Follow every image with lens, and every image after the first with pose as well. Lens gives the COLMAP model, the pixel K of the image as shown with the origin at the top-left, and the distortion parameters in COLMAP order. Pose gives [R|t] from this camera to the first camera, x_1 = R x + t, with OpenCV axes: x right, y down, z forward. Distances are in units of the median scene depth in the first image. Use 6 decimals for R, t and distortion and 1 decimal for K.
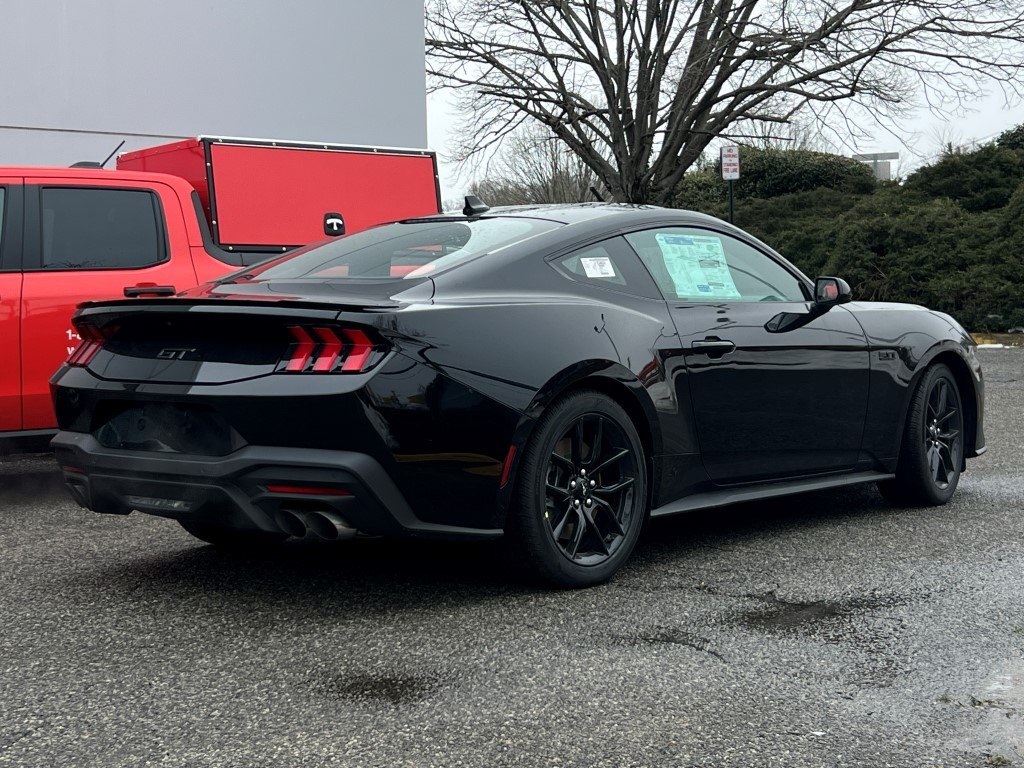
lens RADIAL K [[1933.2, 0, 512.0], [0, 1933.2, 384.0], [0, 0, 1]] dist [0.438223, -0.014285]
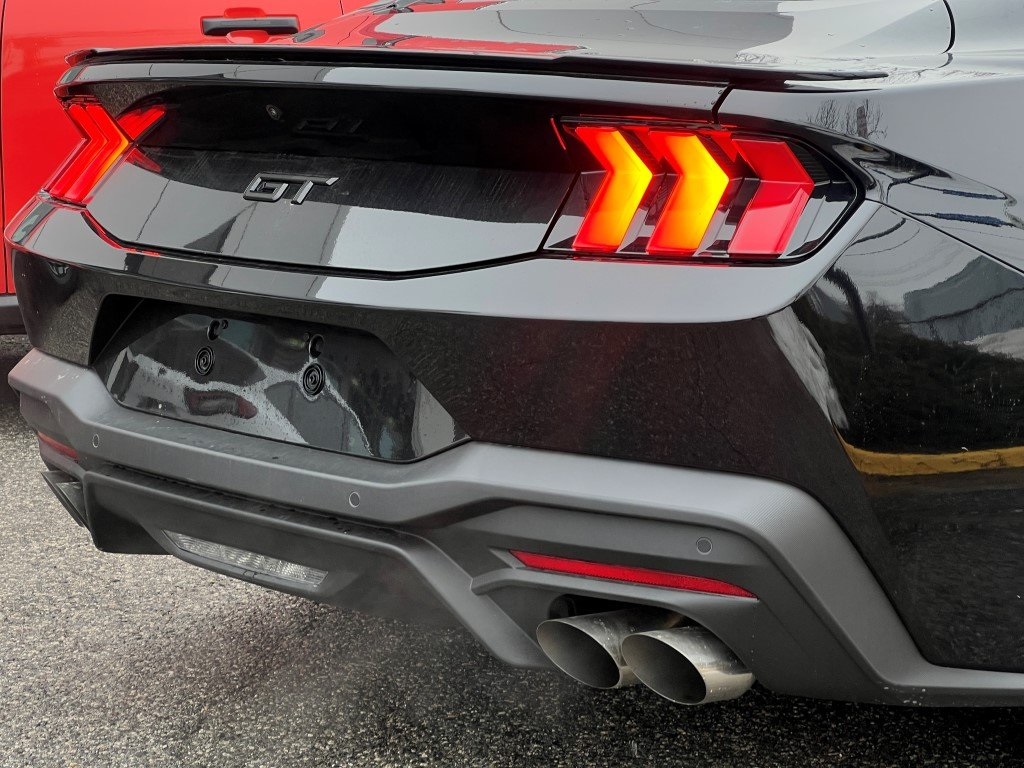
lens RADIAL K [[2536.2, 0, 512.0], [0, 2536.2, 384.0], [0, 0, 1]] dist [0.243335, 0.204621]
pose [[0.995857, 0.027173, -0.086783, -0.084487], [-0.019241, 0.995668, 0.090963, -0.024639], [0.088879, -0.088916, 0.992066, 0.510561]]
